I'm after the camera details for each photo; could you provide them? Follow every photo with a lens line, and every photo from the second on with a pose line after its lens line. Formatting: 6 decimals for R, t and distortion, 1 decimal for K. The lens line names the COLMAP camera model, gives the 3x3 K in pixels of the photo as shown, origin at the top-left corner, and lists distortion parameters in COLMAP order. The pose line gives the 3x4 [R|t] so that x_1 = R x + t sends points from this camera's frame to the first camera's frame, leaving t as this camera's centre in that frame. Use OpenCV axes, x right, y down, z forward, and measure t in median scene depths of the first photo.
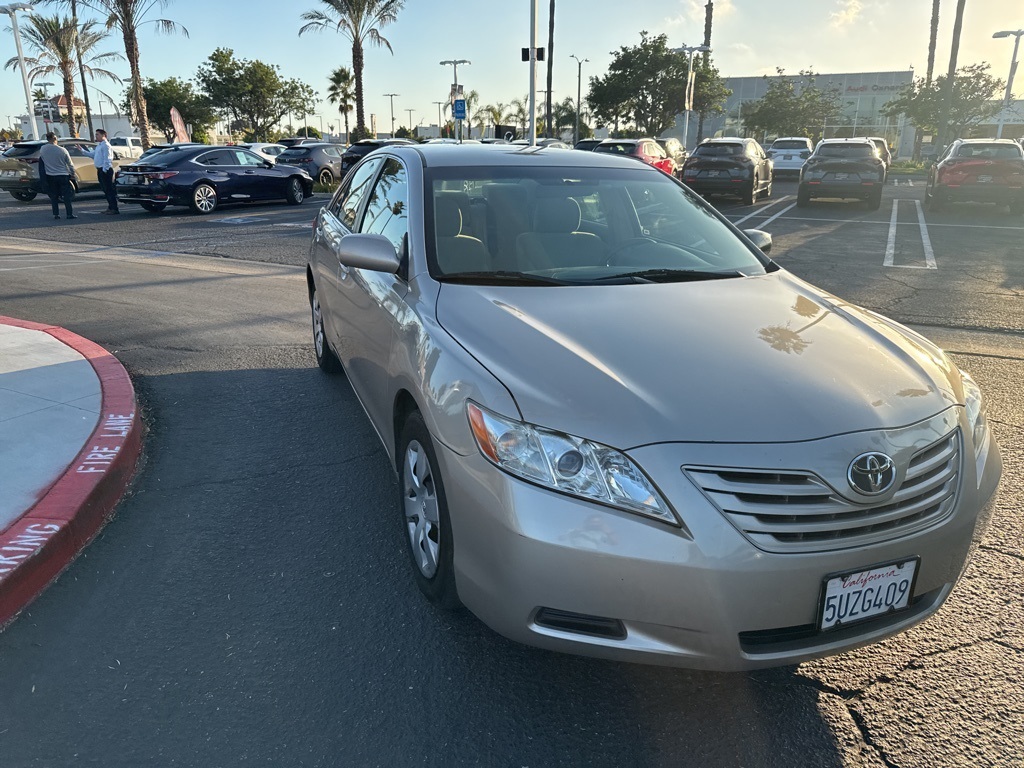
lens RADIAL K [[727.3, 0, 504.0], [0, 727.3, 385.9], [0, 0, 1]] dist [0.016789, -0.021077]
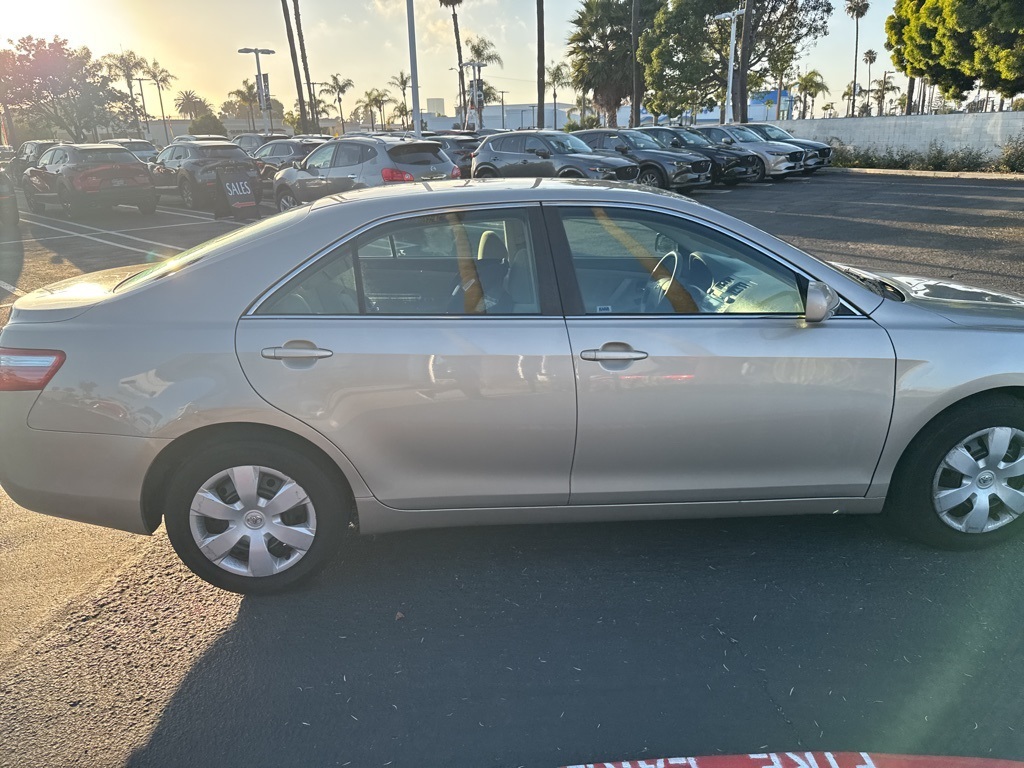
lens RADIAL K [[727.3, 0, 506.6], [0, 727.3, 387.2], [0, 0, 1]] dist [0.016789, -0.021077]
pose [[0.280730, -0.324274, 0.903348, -0.092303], [0.321778, 0.918524, 0.229724, -0.033726], [-0.904240, 0.226187, 0.362201, 0.084169]]
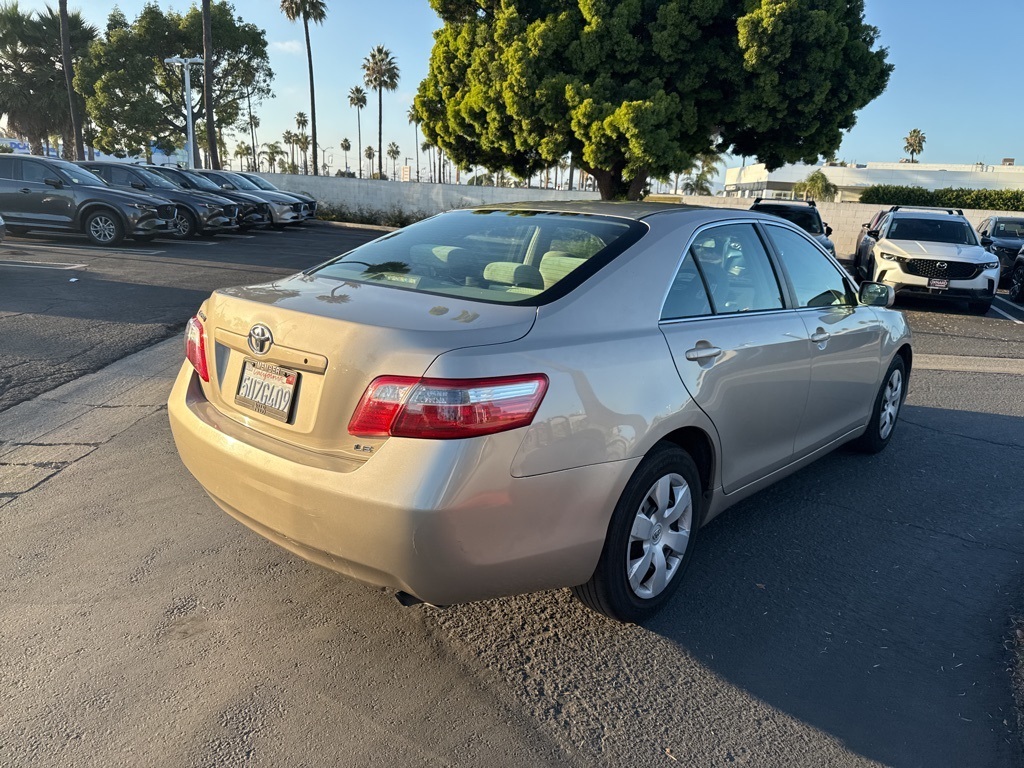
lens RADIAL K [[727.3, 0, 508.3], [0, 727.3, 386.2], [0, 0, 1]] dist [0.016789, -0.021077]
pose [[-0.464130, -0.249678, 0.849849, -0.086592], [0.215606, 0.898748, 0.381793, -0.056389], [-0.859126, 0.360434, -0.363304, 0.173024]]
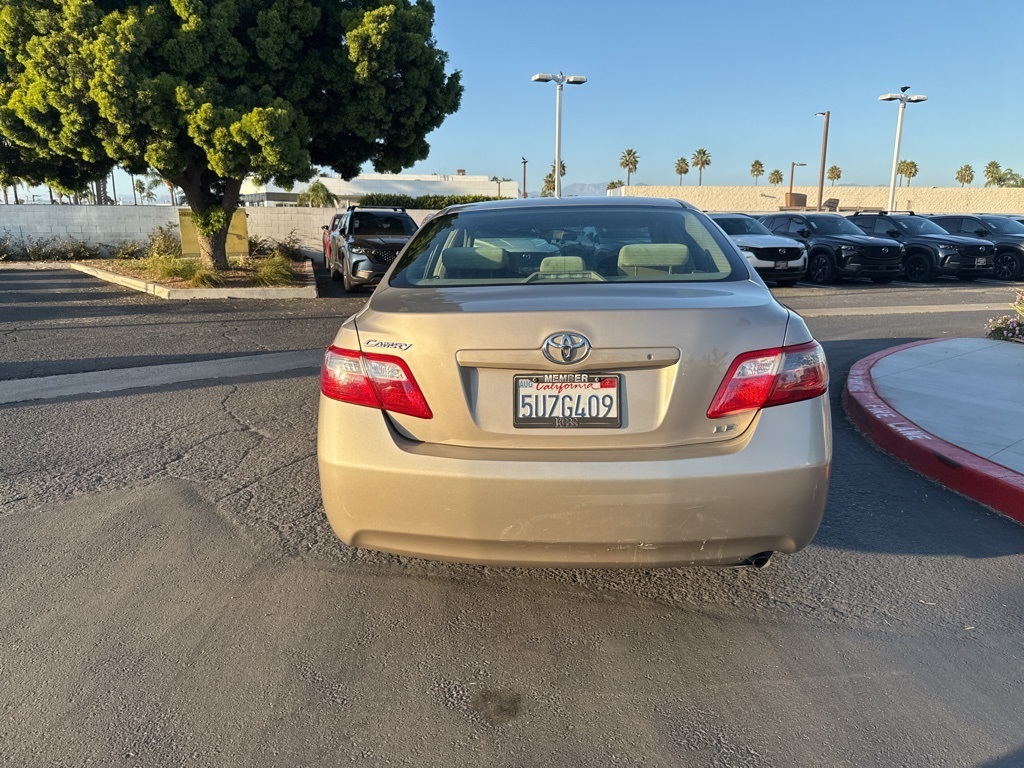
lens RADIAL K [[722.6, 0, 507.9], [0, 722.6, 375.7], [0, 0, 1]] dist [0.031949, -0.037913]
pose [[-0.909707, -0.090219, 0.405332, -0.040919], [0.121484, 0.875584, 0.467541, -0.065944], [-0.397083, 0.474567, -0.785564, 0.215141]]
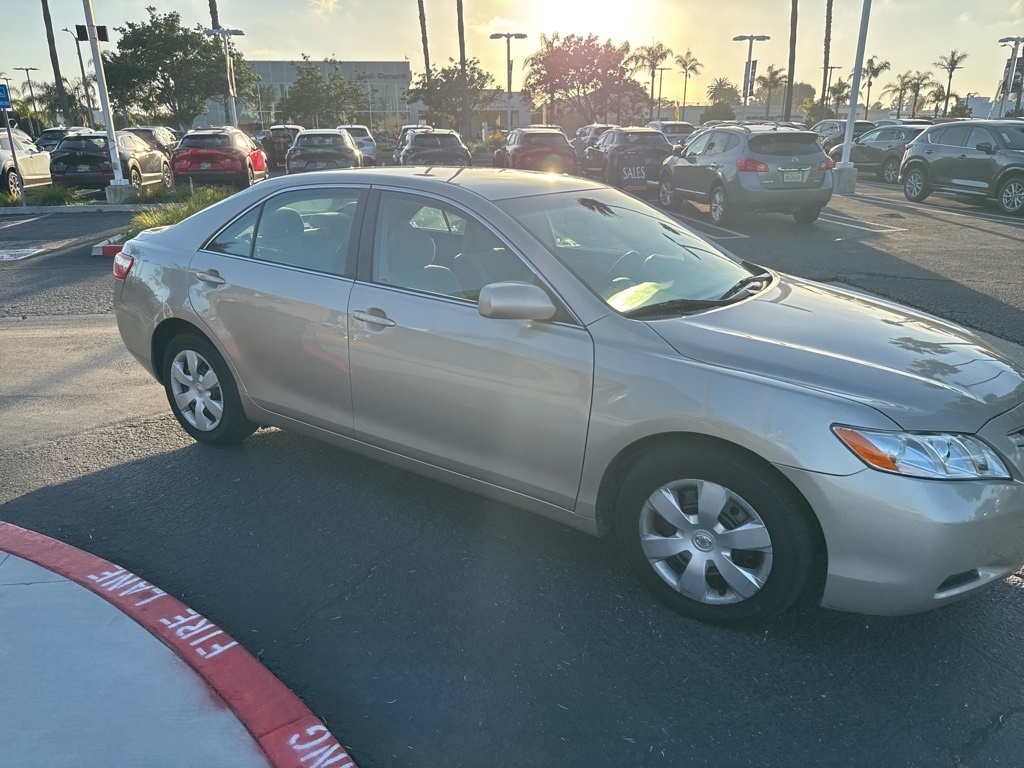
lens RADIAL K [[727.3, 0, 505.1], [0, 727.3, 387.1], [0, 0, 1]] dist [0.016789, -0.021077]
pose [[0.812650, -0.204248, 0.545786, -0.058071], [0.192217, 0.978100, 0.079830, -0.012209], [-0.550138, 0.040036, 0.834113, 0.019472]]
